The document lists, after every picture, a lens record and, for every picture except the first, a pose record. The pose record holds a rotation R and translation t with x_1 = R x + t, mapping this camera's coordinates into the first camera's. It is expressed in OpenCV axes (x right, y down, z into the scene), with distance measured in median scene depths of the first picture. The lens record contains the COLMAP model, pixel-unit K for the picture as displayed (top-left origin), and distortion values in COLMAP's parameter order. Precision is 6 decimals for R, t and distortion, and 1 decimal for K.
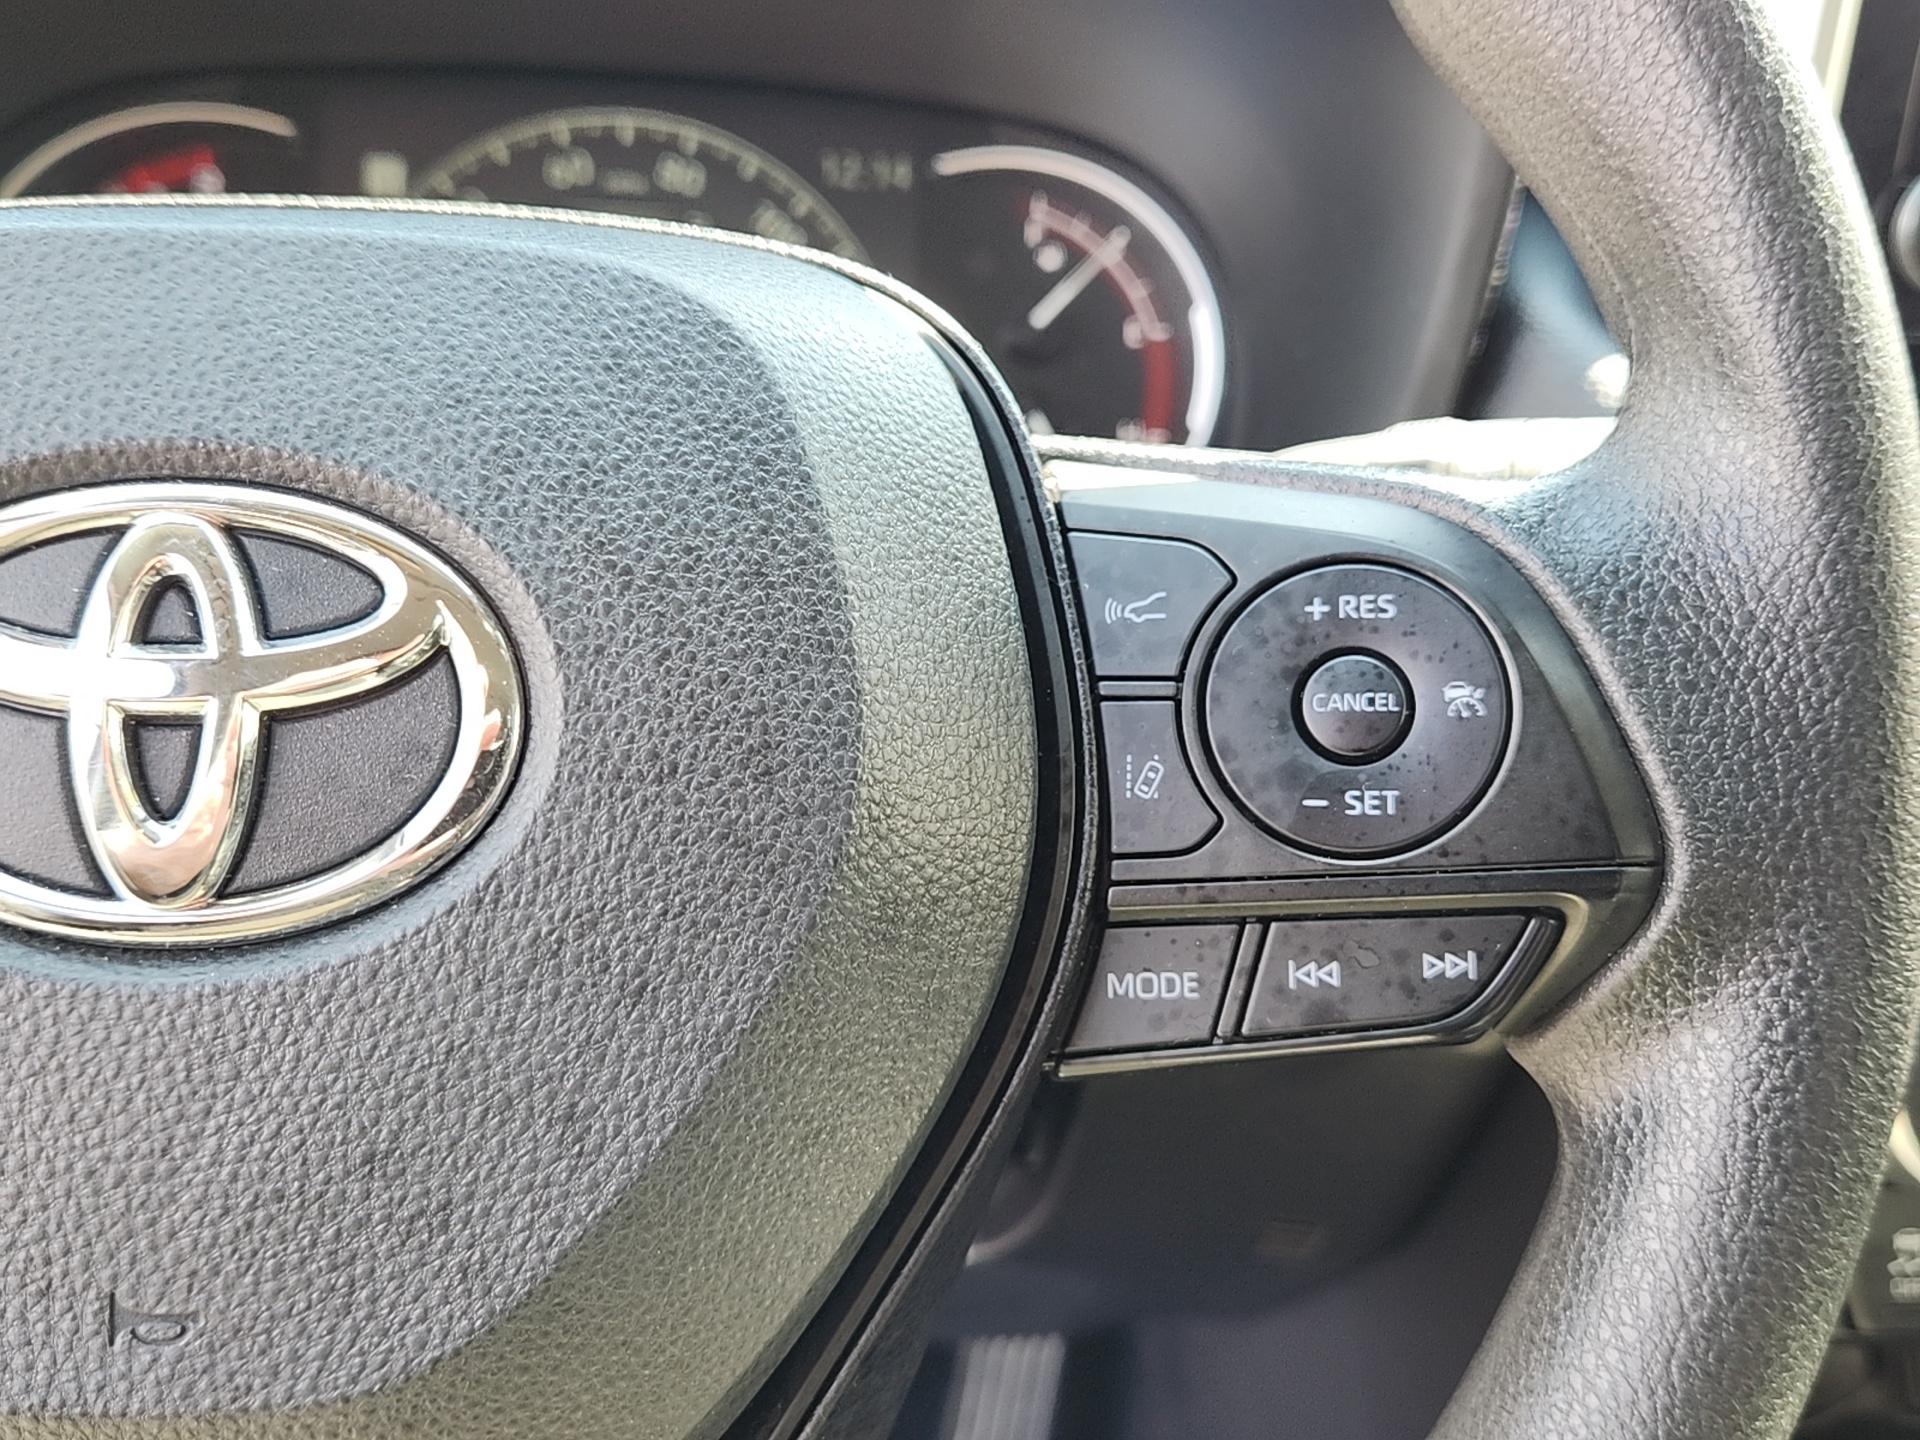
lens RADIAL K [[1911.7, 0, 960.0], [0, 1911.7, 720.0], [0, 0, 1]] dist [-0.000068, -0.029023]
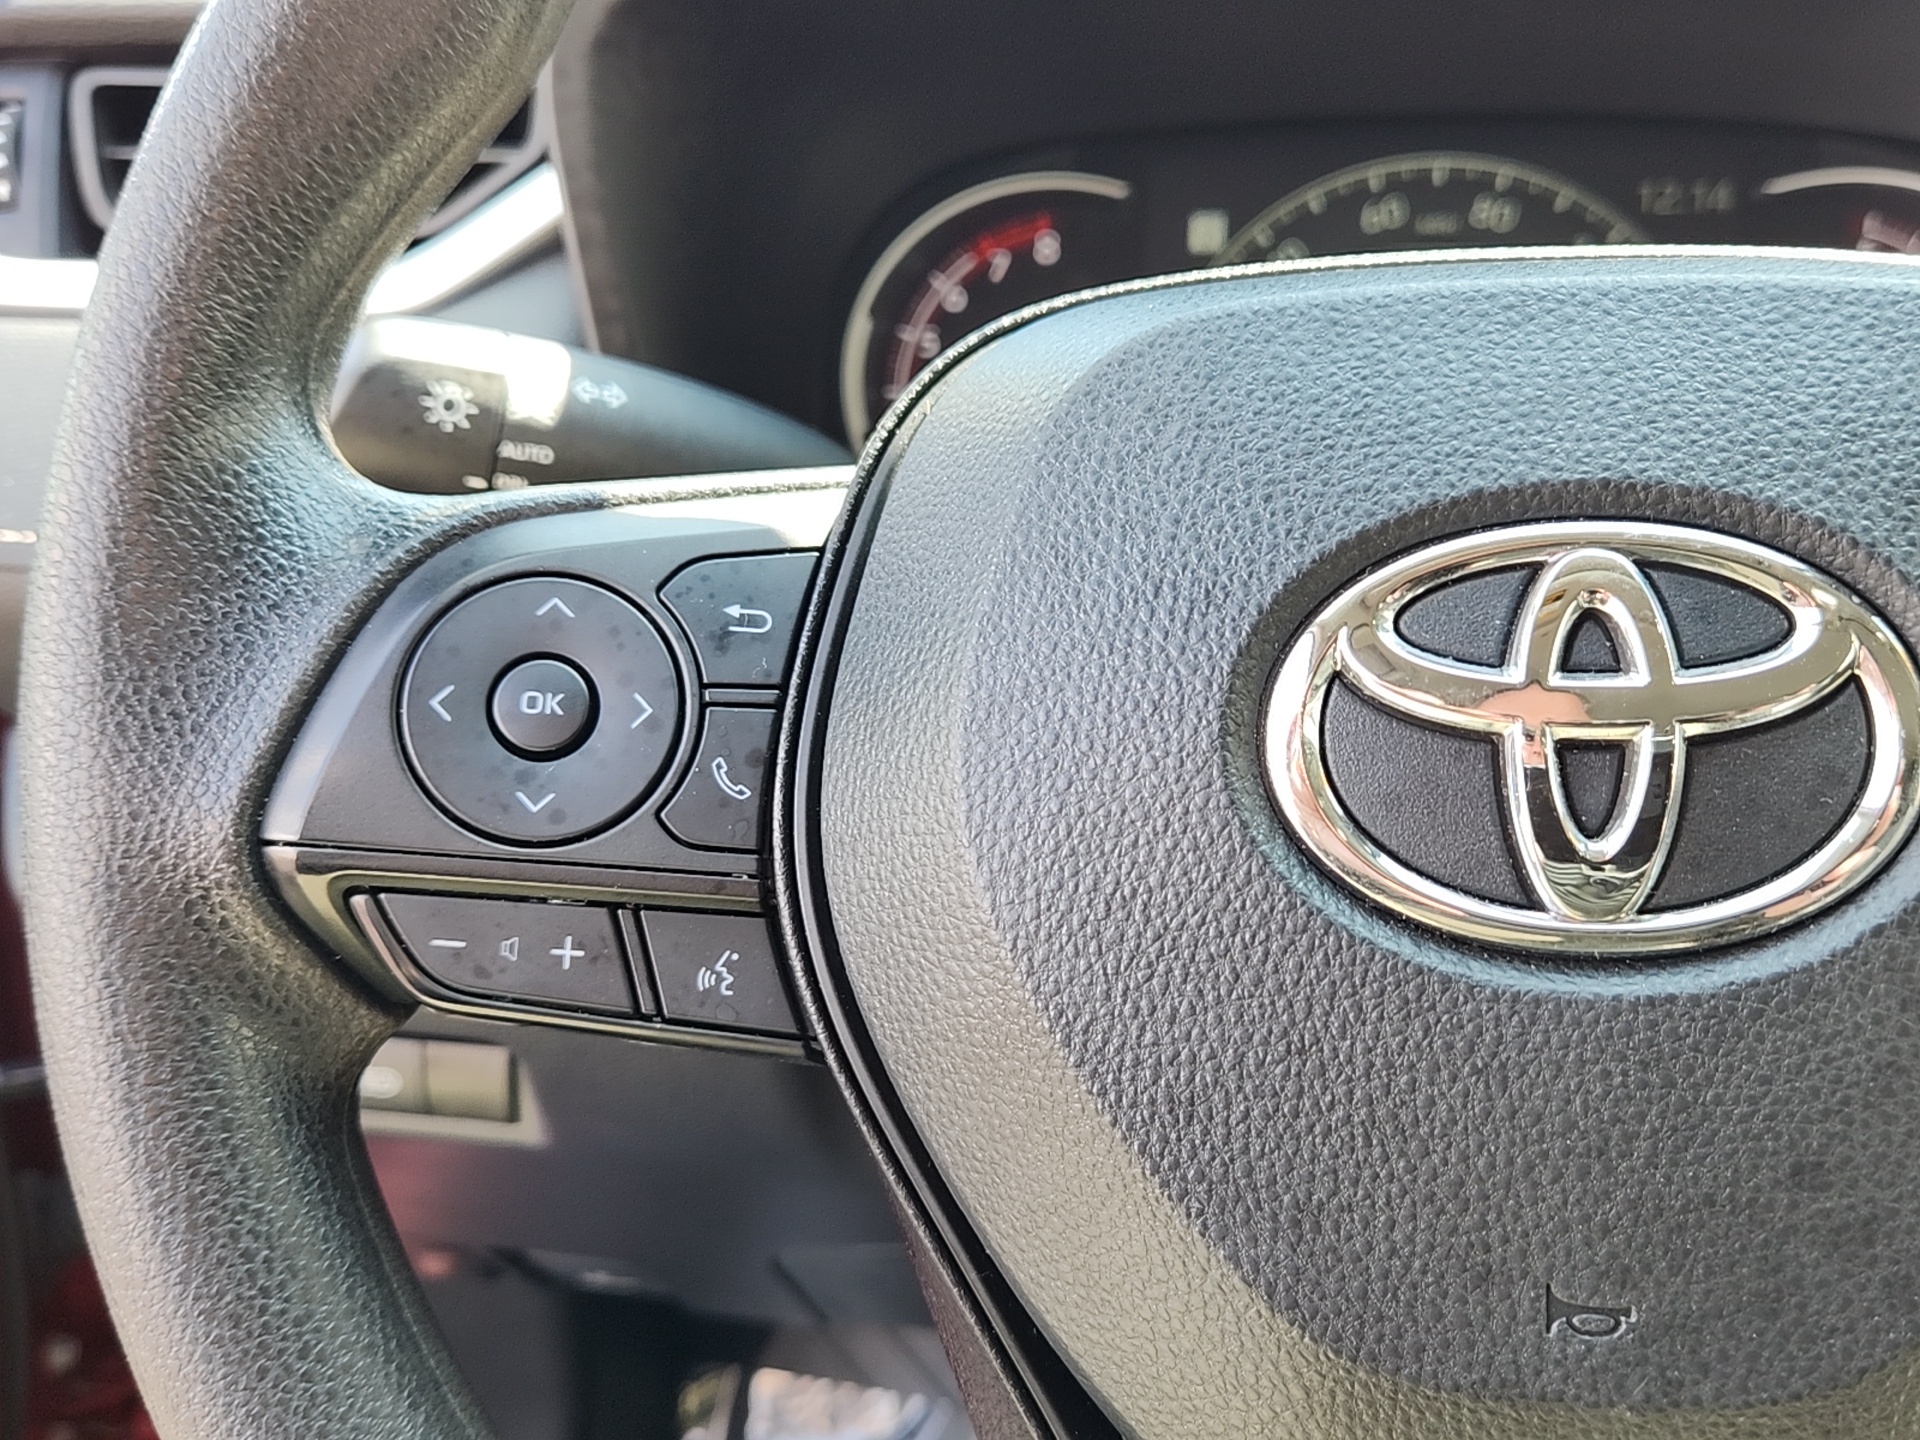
lens RADIAL K [[1855.5, 0, 960.0], [0, 1855.5, 720.0], [0, 0, 1]] dist [0.064343, -0.134422]
pose [[0.971057, 0.002976, -0.238831, -0.506784], [-0.006274, 0.999895, -0.013048, 0.002425], [0.238767, 0.014169, 0.970973, -0.092480]]
